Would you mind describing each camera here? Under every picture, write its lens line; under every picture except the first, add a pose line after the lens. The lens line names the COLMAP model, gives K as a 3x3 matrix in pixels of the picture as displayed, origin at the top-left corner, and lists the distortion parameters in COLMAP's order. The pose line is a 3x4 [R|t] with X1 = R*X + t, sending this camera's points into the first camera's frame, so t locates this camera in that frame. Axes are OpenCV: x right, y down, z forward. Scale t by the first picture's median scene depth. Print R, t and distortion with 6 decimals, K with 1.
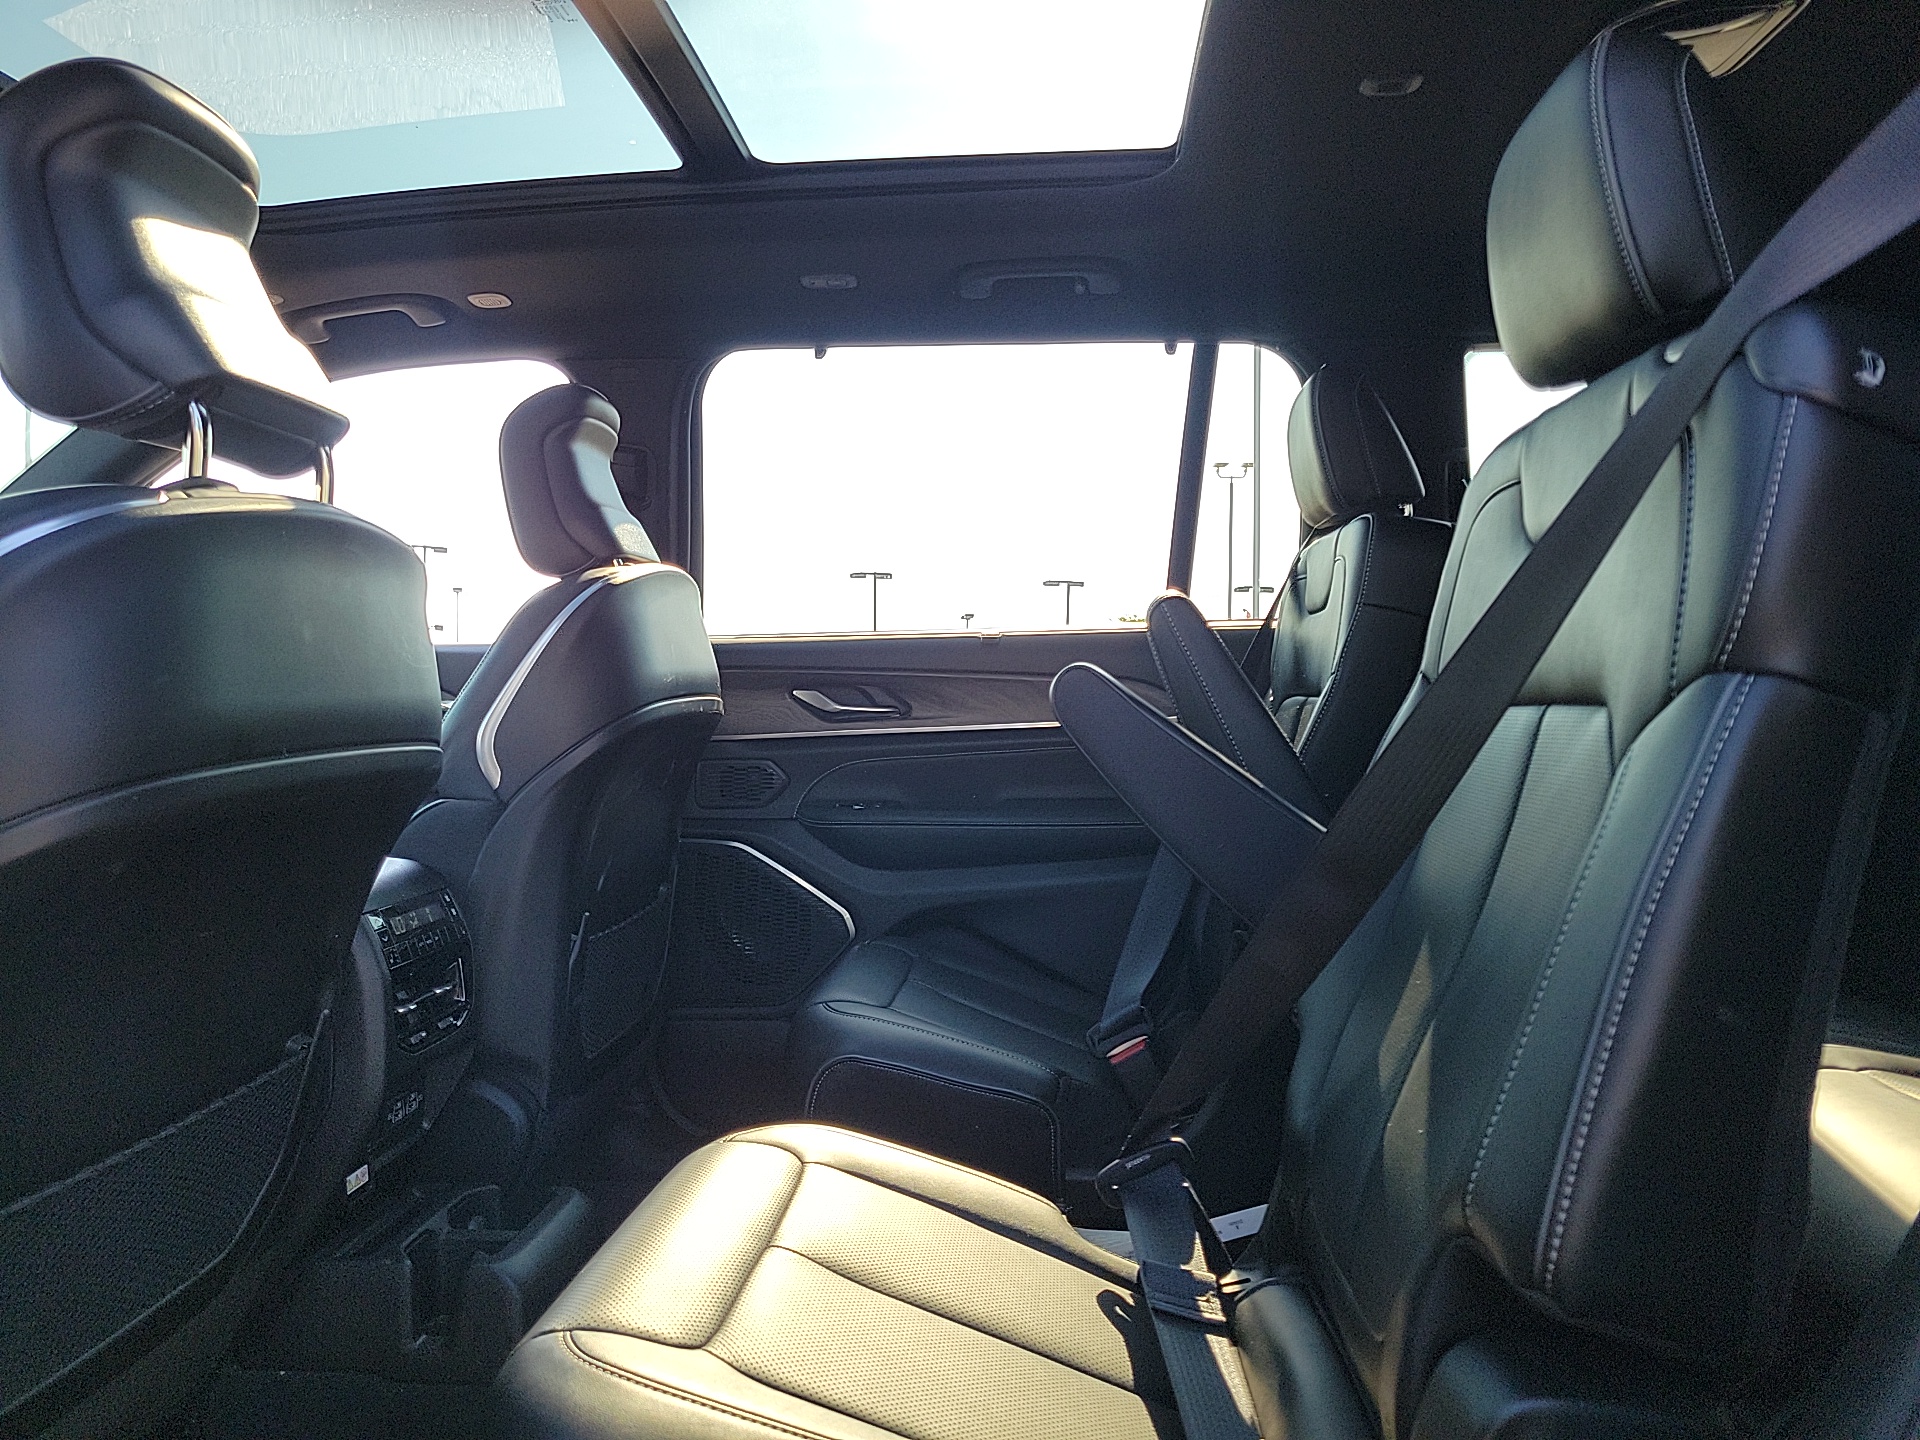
lens RADIAL K [[1446.9, 0, 962.3], [0, 1446.9, 691.1], [0, 0, 1]] dist [0.097045, -0.179543]
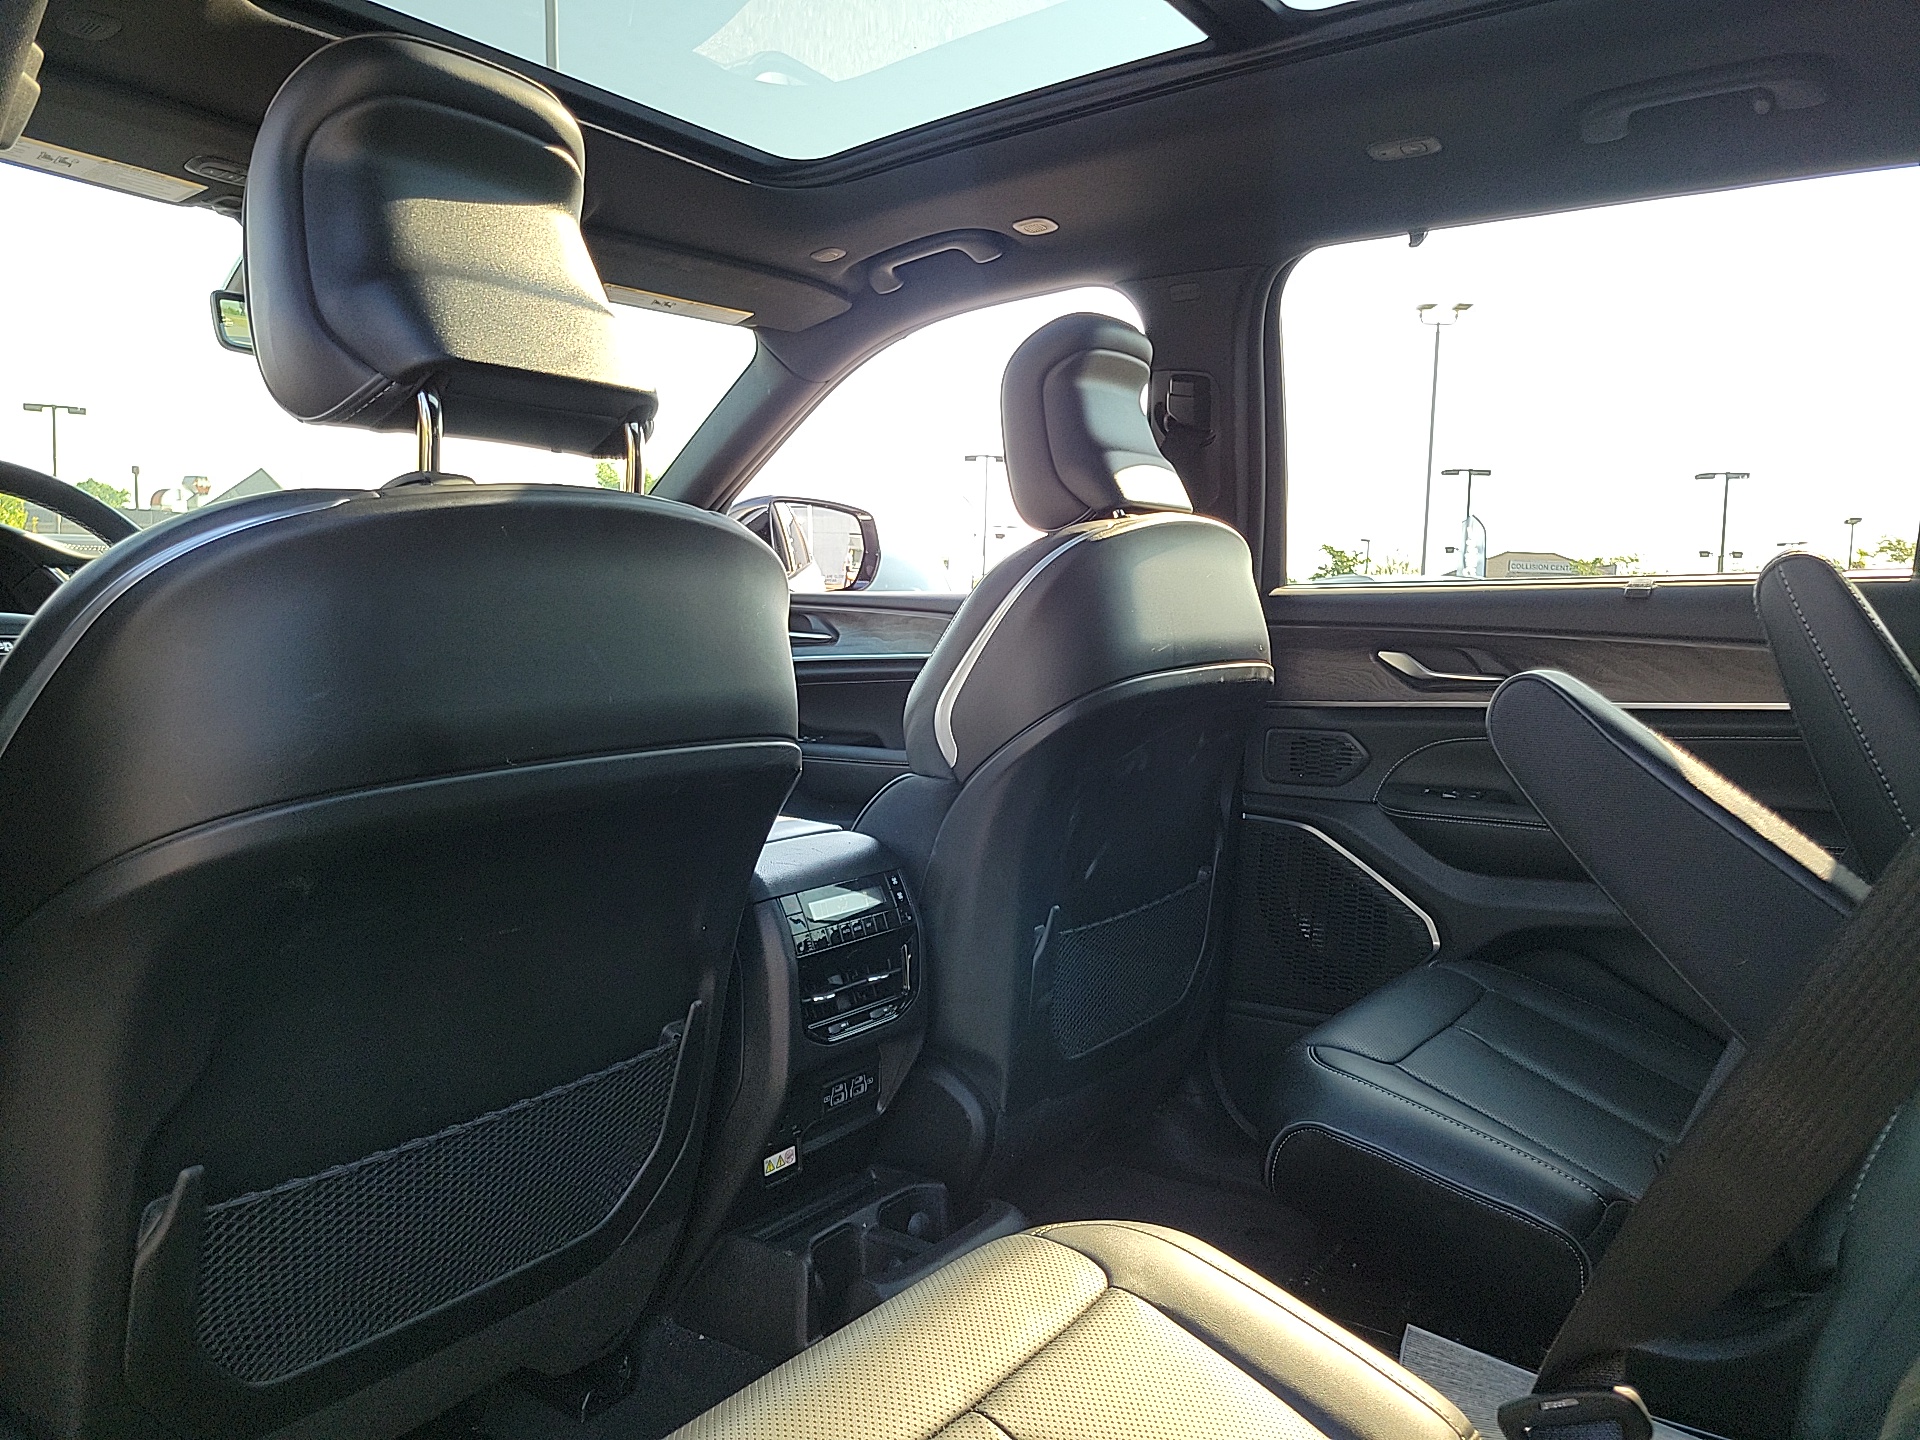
lens RADIAL K [[1464.7, 0, 970.6], [0, 1464.7, 707.3], [0, 0, 1]] dist [0.034709, -0.023682]
pose [[0.860522, 0.047243, -0.507218, 0.144871], [-0.011422, 0.997229, 0.073505, -0.035660], [0.509285, -0.057460, 0.858678, 0.184162]]
